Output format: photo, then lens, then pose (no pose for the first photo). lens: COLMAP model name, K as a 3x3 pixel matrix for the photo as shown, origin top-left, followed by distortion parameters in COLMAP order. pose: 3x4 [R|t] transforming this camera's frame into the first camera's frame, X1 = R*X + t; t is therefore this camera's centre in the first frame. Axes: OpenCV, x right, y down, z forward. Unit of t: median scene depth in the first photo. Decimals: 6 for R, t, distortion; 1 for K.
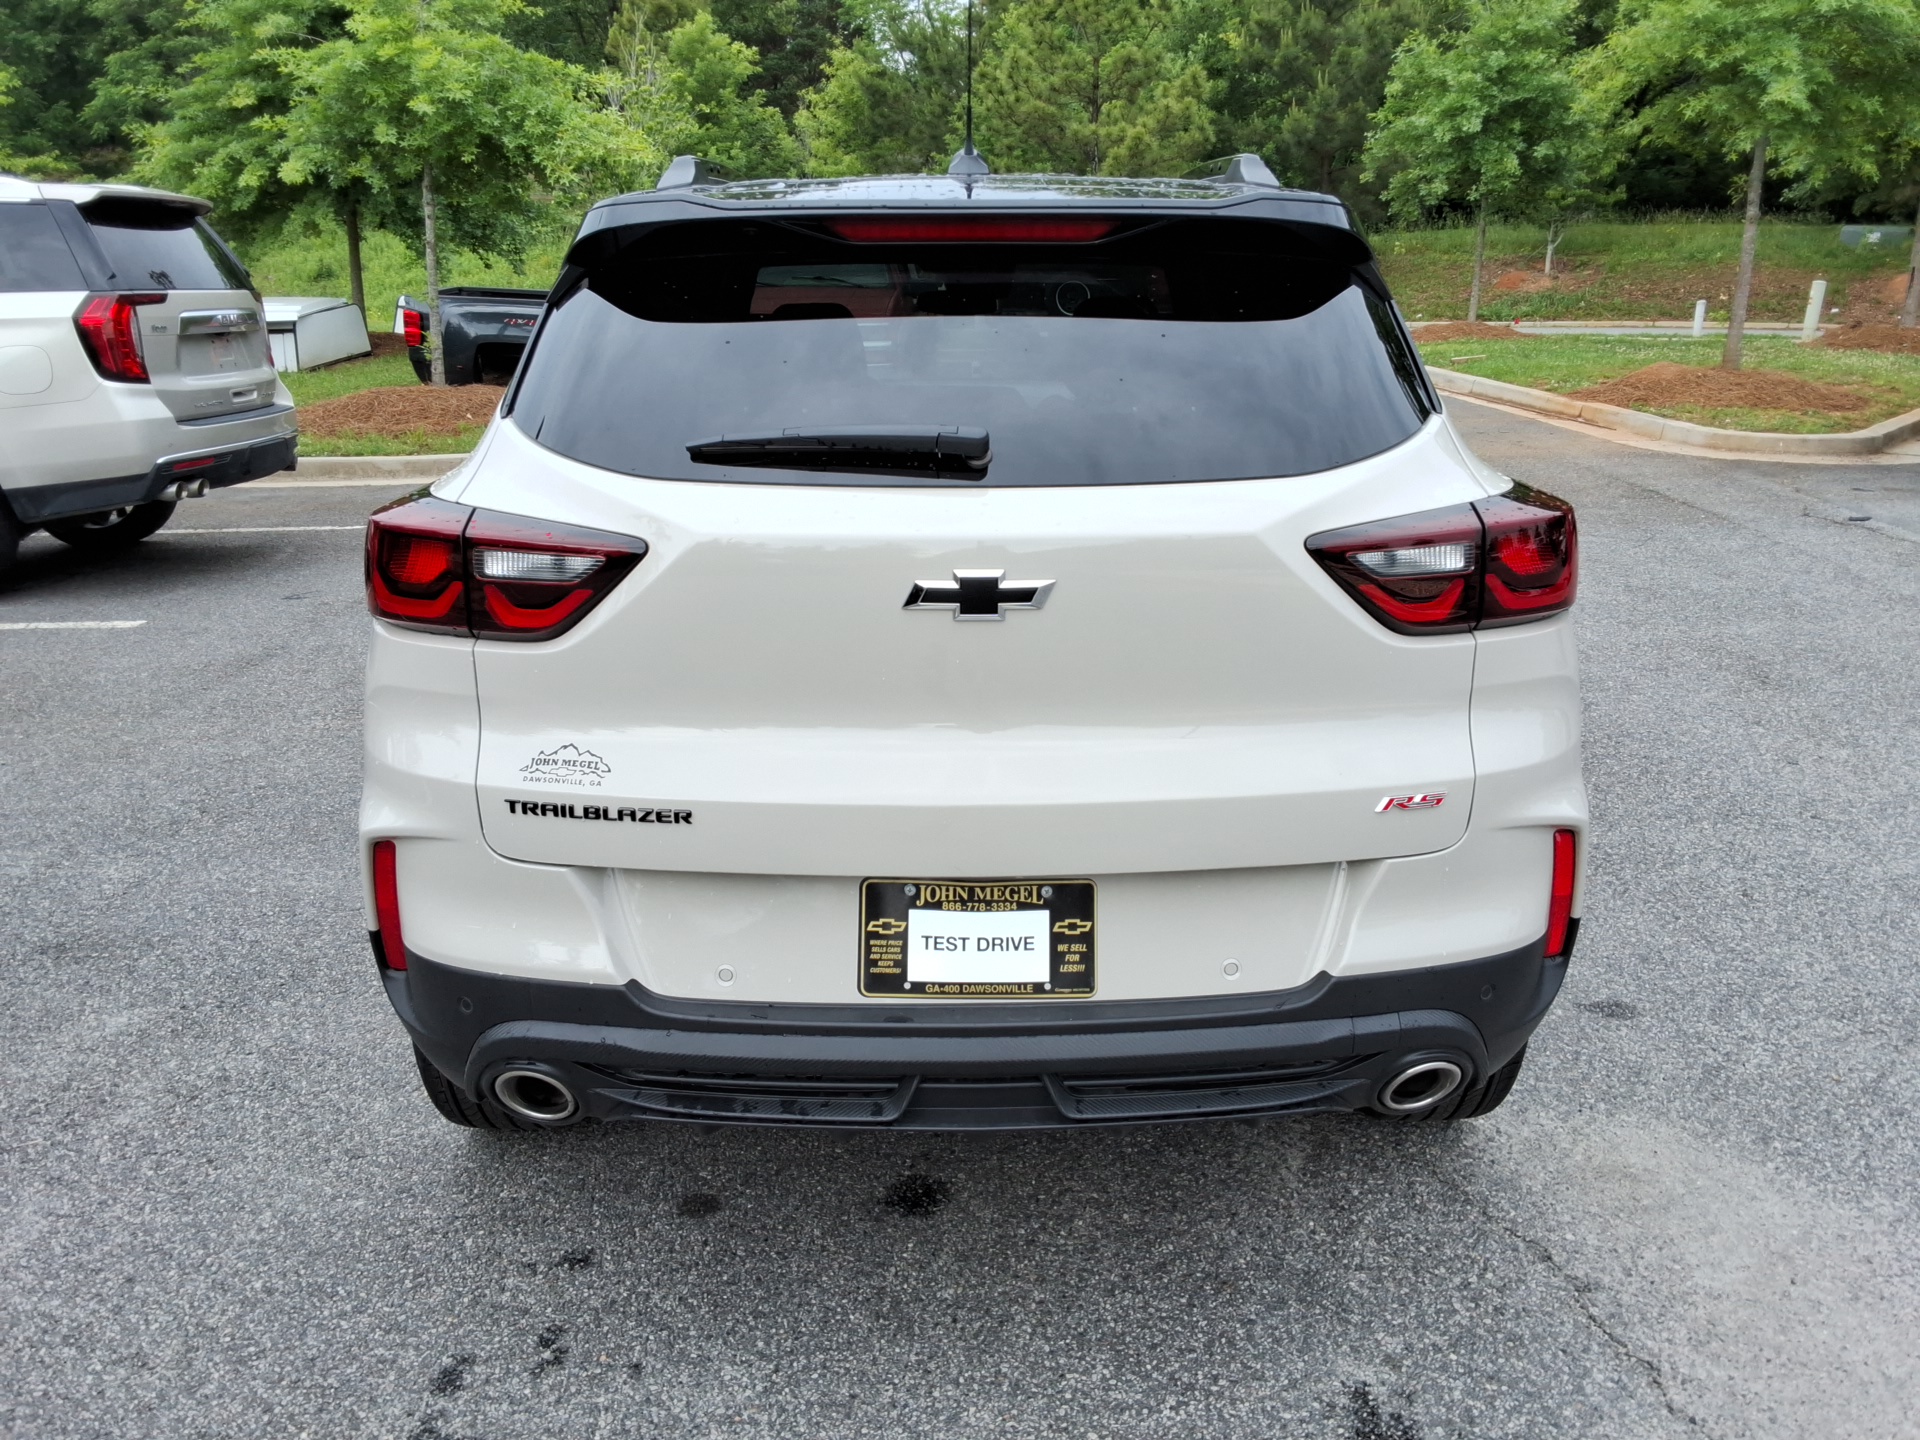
lens RADIAL K [[1538.6, 0, 971.1], [0, 1538.6, 691.5], [0, 0, 1]] dist [0.107815, -0.170361]
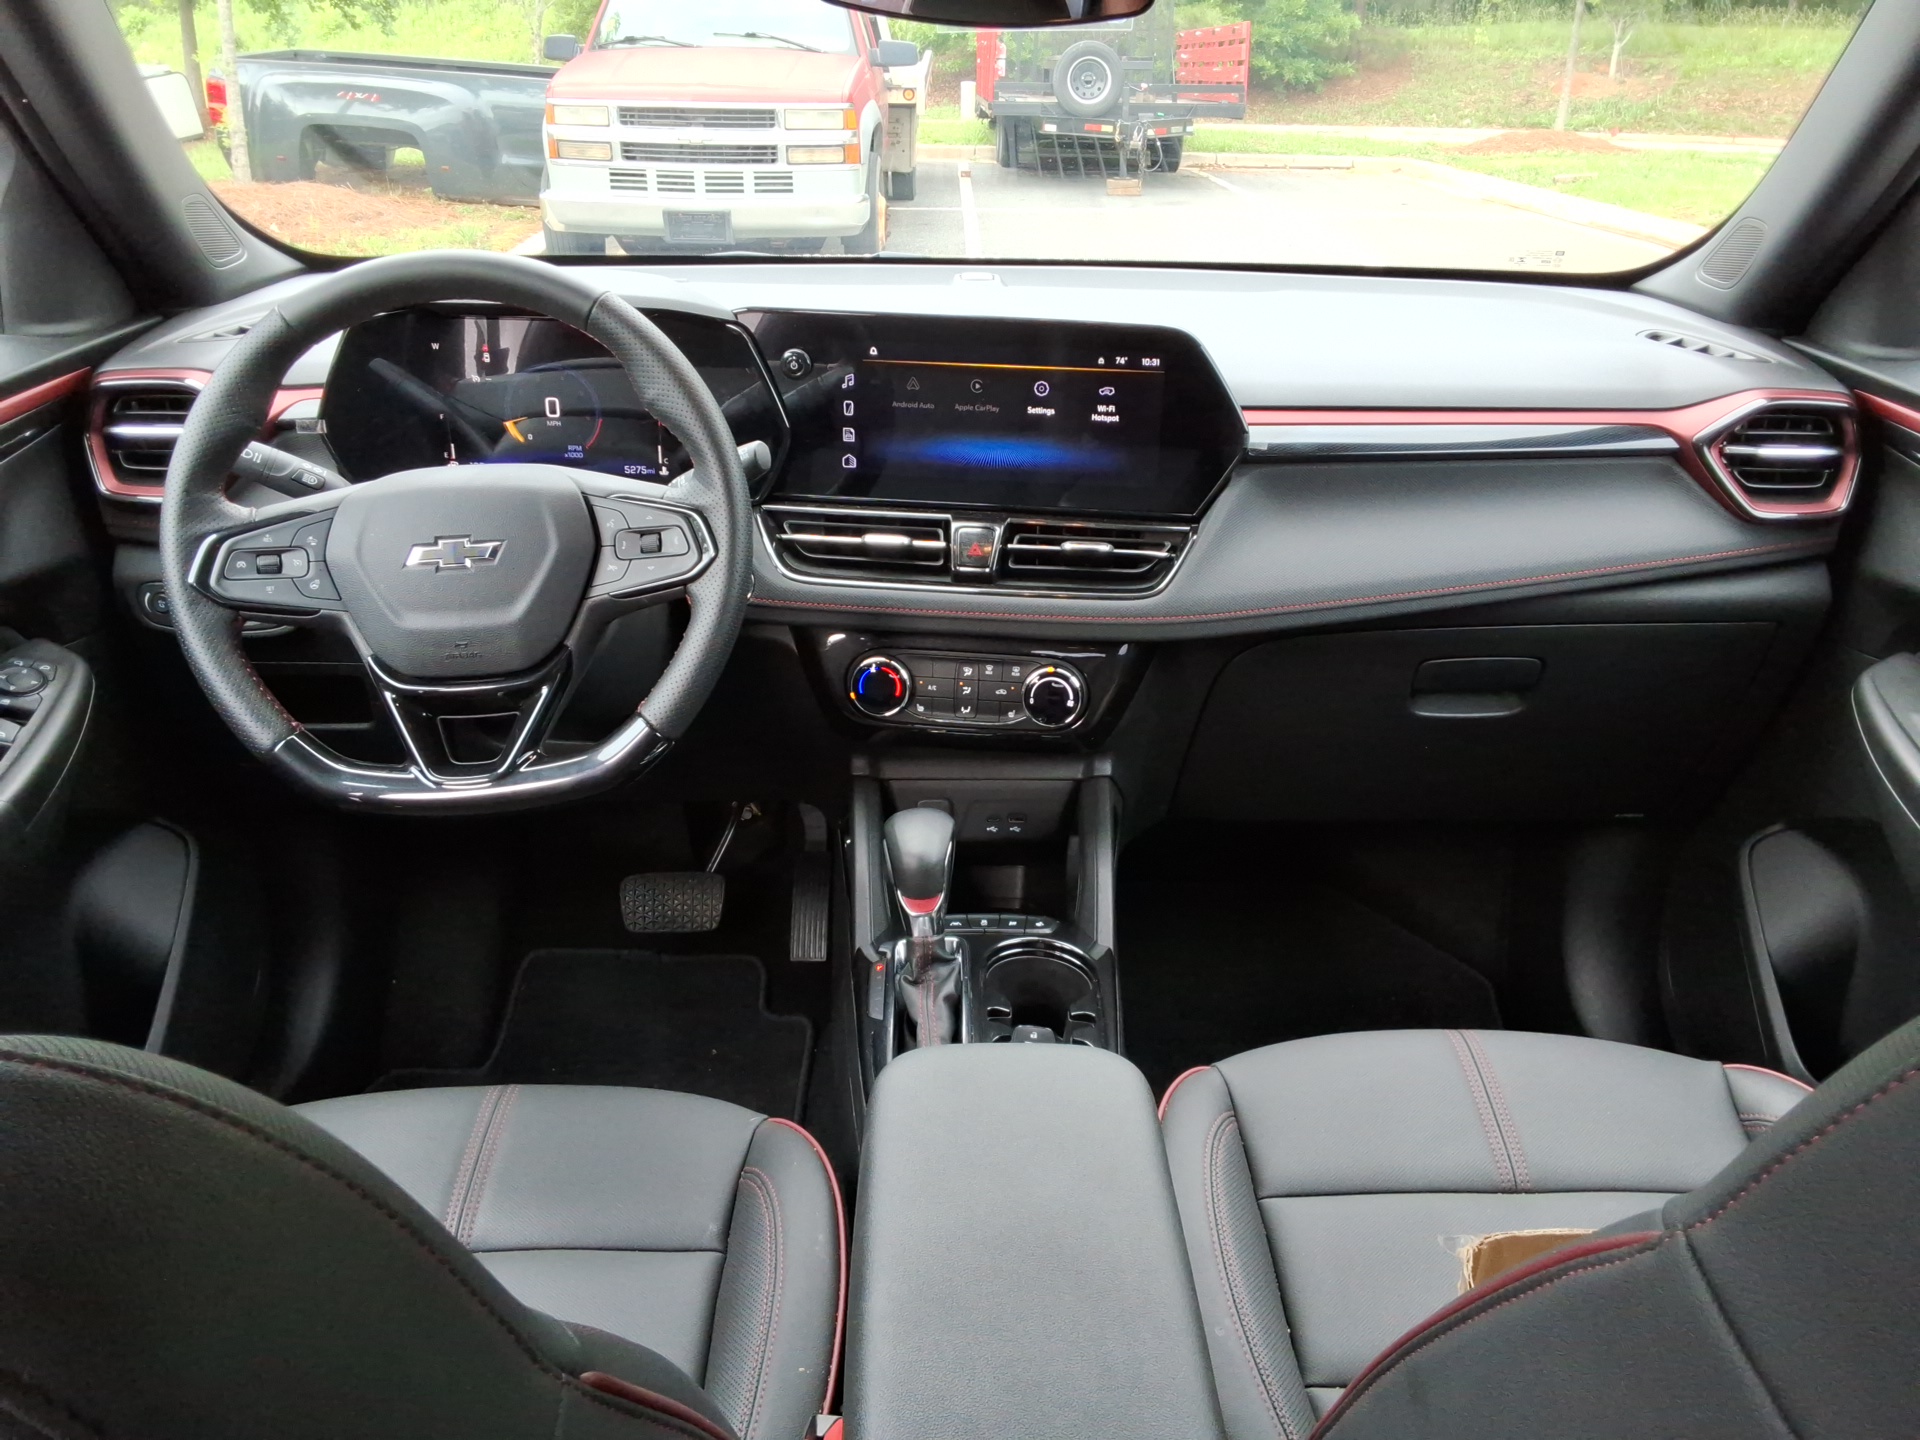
lens RADIAL K [[1529.7, 0, 960.0], [0, 1529.7, 720.0], [0, 0, 1]] dist [0.089499, -0.143800]
pose [[0.999719, 0.020773, 0.011407, -0.019795], [-0.022135, 0.990413, 0.136350, -0.249339], [-0.008465, -0.136564, 0.990595, 1.118989]]
